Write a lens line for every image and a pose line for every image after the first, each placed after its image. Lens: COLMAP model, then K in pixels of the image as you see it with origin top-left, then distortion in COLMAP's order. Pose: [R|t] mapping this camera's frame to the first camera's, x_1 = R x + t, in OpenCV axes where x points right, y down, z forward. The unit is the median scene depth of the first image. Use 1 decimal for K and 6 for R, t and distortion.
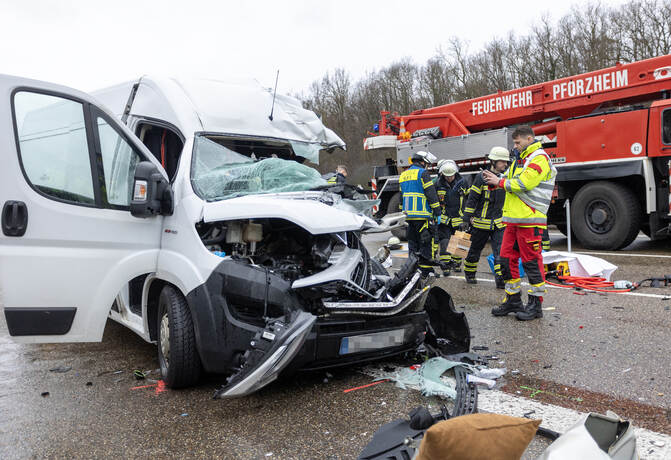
lens RADIAL K [[630.5, 0, 335.5], [0, 630.5, 230.0], [0, 0, 1]] dist [0.006875, 0.003069]
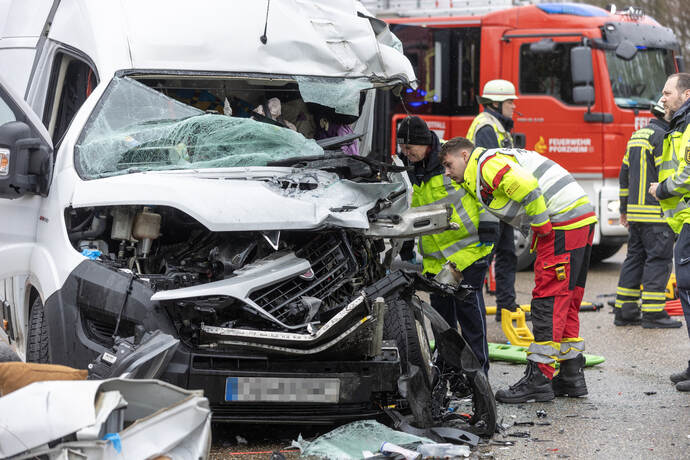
lens RADIAL K [[2083.3, 0, 345.0], [0, 2083.3, 230.0], [0, 0, 1]] dist [-0.385799, -2.154935]
pose [[0.933172, 0.045027, -0.356600, 0.890411], [-0.047118, 0.998885, 0.002827, -0.007756], [0.356329, 0.014164, 0.934253, -1.061558]]
